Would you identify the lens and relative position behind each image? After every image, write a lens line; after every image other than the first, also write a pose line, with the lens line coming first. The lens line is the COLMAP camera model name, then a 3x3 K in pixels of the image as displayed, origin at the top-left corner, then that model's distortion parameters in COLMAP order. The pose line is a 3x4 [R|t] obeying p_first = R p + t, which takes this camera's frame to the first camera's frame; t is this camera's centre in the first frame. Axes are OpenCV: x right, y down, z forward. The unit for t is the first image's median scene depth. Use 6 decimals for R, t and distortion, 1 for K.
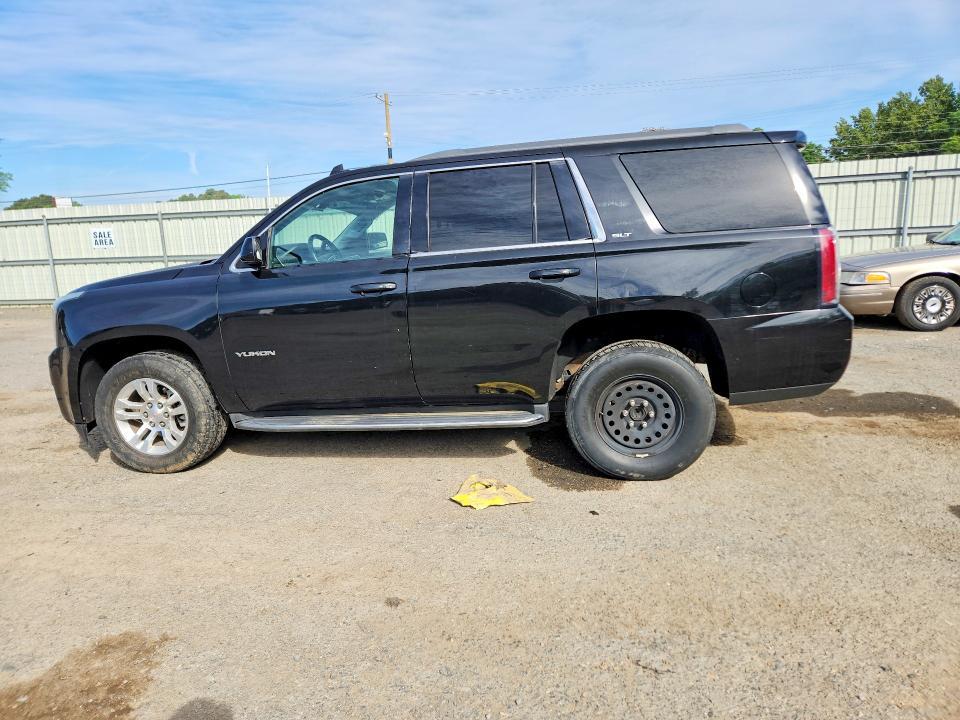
lens RADIAL K [[675.3, 0, 480.0], [0, 675.3, 360.0], [0, 0, 1]] dist [0.094545, -0.084503]
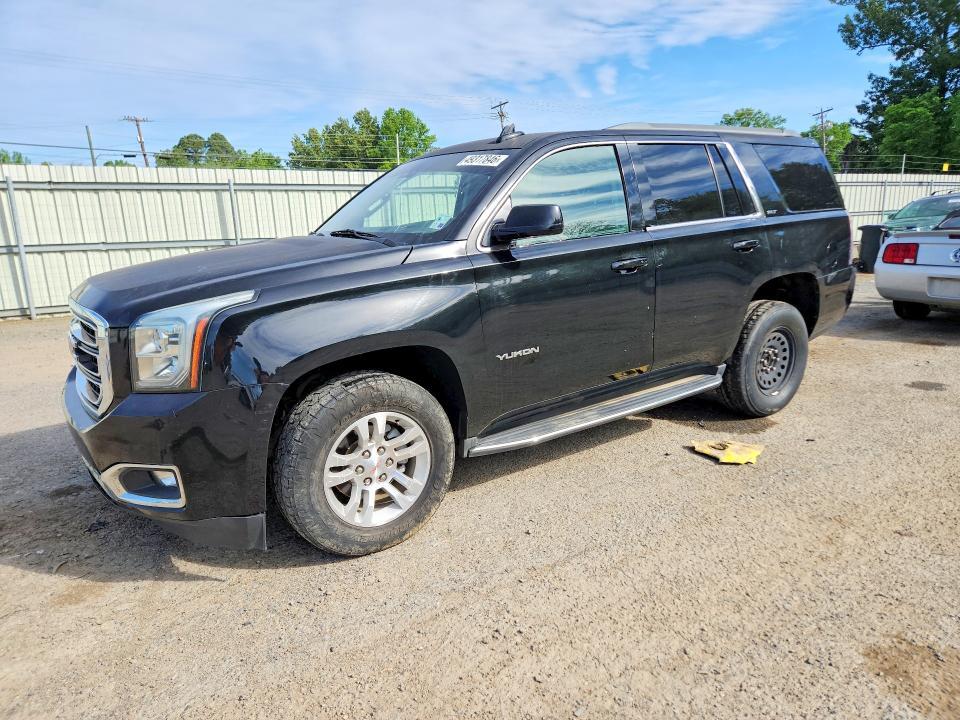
lens RADIAL K [[675.3, 0, 480.0], [0, 675.3, 360.0], [0, 0, 1]] dist [0.094545, -0.084503]
pose [[0.687592, -0.127184, 0.714872, -0.883109], [0.135228, 0.989745, 0.046020, -0.042156], [-0.713394, 0.065028, 0.697739, 0.454446]]
